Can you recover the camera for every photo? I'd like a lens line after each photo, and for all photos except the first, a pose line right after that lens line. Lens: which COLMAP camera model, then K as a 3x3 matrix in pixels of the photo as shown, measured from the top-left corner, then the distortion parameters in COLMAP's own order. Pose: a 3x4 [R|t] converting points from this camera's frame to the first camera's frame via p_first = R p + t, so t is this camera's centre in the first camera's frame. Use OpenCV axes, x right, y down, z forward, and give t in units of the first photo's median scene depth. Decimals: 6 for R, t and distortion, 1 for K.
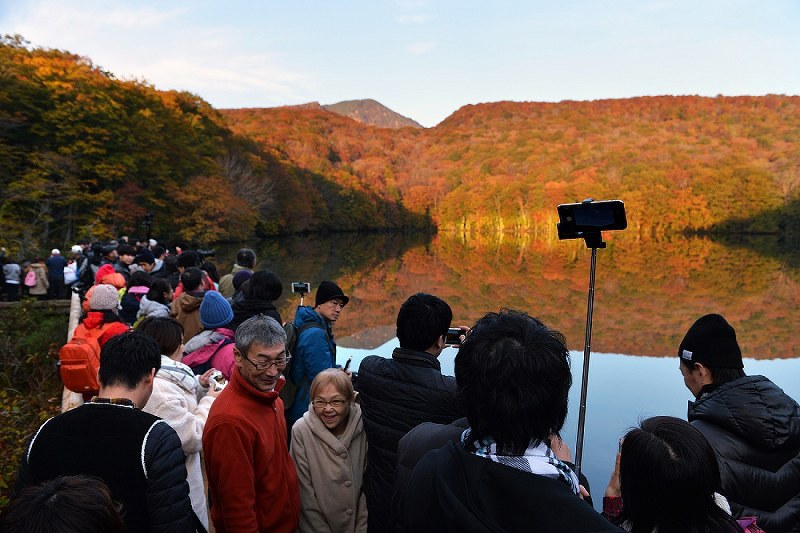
lens RADIAL K [[1207.9, 0, 398.6], [0, 1207.9, 264.4], [0, 0, 1]] dist [0.252217, 0.000000]
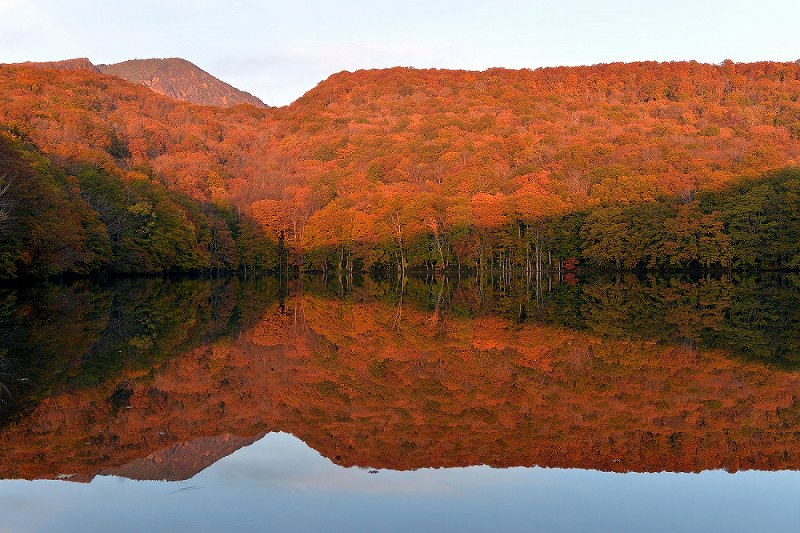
lens RADIAL K [[1207.9, 0, 400.3], [0, 1207.9, 265.9], [0, 0, 1]] dist [0.252217, 0.000000]
pose [[0.977232, -0.005172, 0.212111, -0.046878], [0.024348, 0.995832, -0.087893, 0.022999], [-0.210773, 0.091057, 0.973285, 0.402299]]
